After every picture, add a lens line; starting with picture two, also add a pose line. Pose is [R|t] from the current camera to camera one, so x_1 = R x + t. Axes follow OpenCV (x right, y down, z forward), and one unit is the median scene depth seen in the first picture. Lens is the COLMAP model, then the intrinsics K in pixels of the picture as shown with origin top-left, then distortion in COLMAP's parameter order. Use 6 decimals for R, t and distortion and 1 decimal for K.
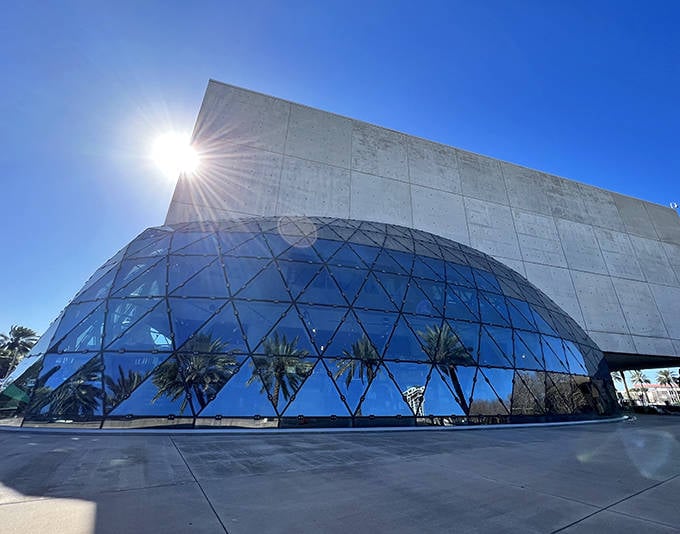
lens RADIAL K [[290.8, 0, 355.7], [0, 290.8, 265.9], [0, 0, 1]] dist [-0.005200, -0.000062]
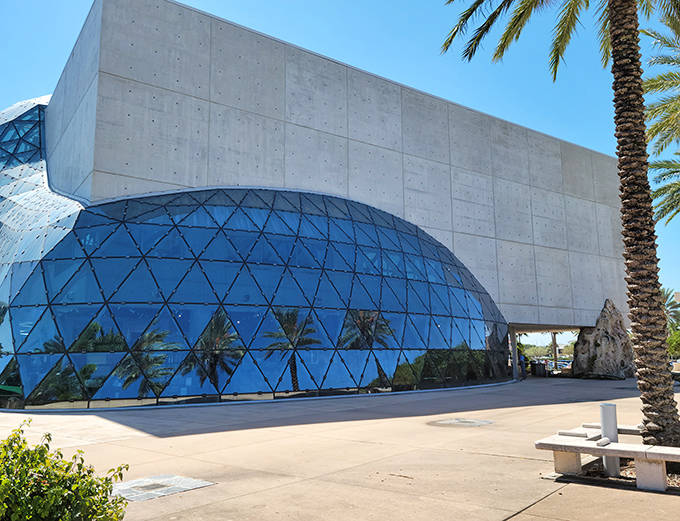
lens RADIAL K [[578.2, 0, 340.0], [0, 578.2, 260.5], [0, 0, 1]] dist [0.005627, 0.000342]
pose [[0.949013, 0.027283, 0.314053, -0.362585], [-0.105503, 0.966285, 0.234866, -0.338314], [-0.297057, -0.256025, 0.919896, -0.649801]]
